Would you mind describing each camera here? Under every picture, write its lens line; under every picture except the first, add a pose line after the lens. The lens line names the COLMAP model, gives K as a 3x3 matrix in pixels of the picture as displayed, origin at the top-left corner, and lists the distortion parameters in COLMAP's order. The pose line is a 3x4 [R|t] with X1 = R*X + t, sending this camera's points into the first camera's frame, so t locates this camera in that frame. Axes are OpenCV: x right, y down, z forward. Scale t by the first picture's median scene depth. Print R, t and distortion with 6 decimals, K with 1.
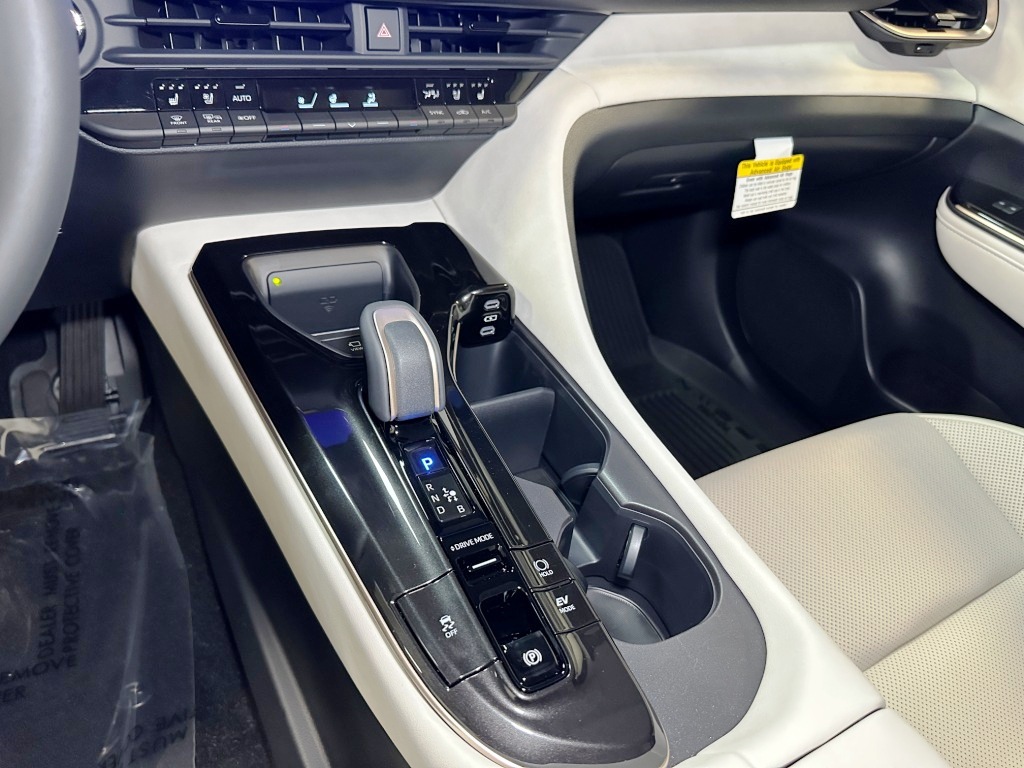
lens RADIAL K [[792.6, 0, 514.5], [0, 792.6, 337.1], [0, 0, 1]] dist [-0.003779, -0.000046]
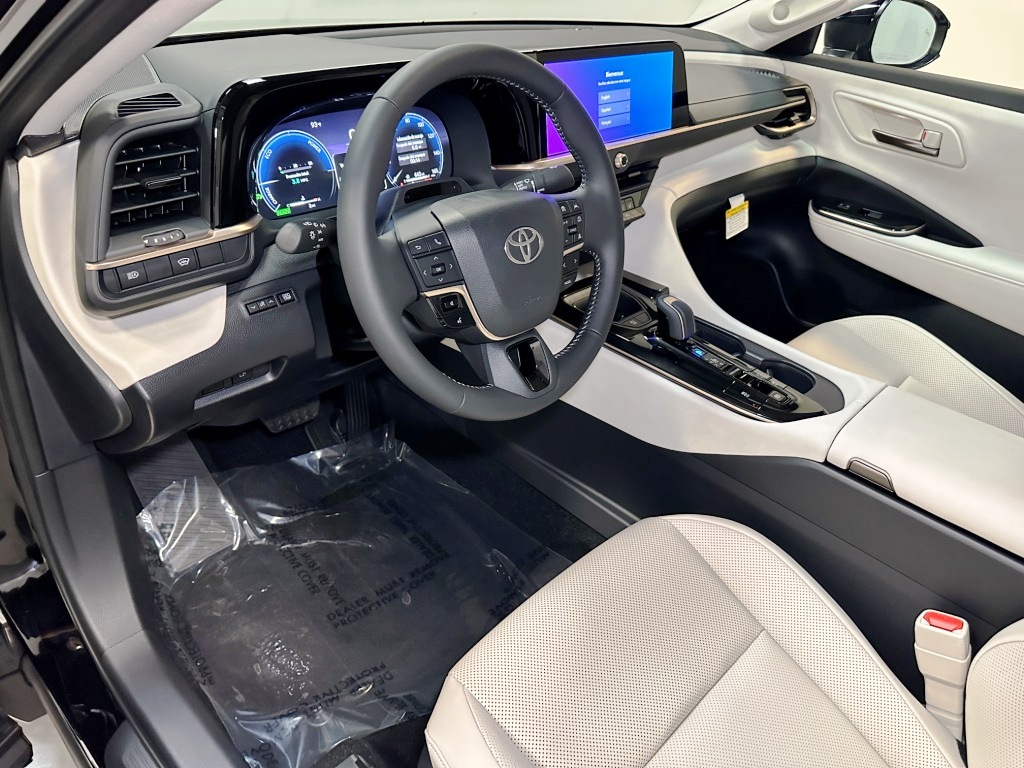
lens RADIAL K [[718.4, 0, 512.5], [0, 718.4, 361.4], [0, 0, 1]] dist [-0.000523, -0.053309]
pose [[0.959992, -0.231397, 0.157706, -0.547164], [0.236190, 0.971632, -0.012095, 0.035491], [-0.150433, 0.048860, 0.987412, -0.614158]]
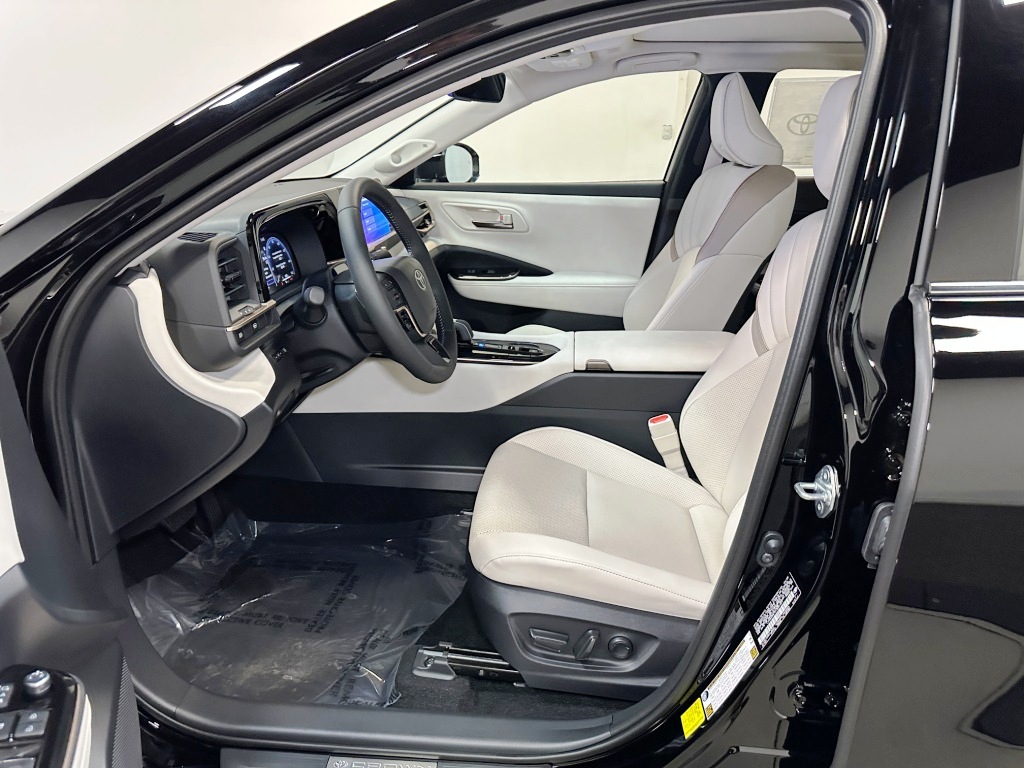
lens RADIAL K [[718.4, 0, 512.5], [0, 718.4, 361.4], [0, 0, 1]] dist [-0.000523, -0.053309]
pose [[0.553735, -0.415769, 0.721466, -1.466916], [0.550807, 0.832677, 0.057106, 0.052769], [-0.624491, 0.365766, 0.690091, -0.878607]]
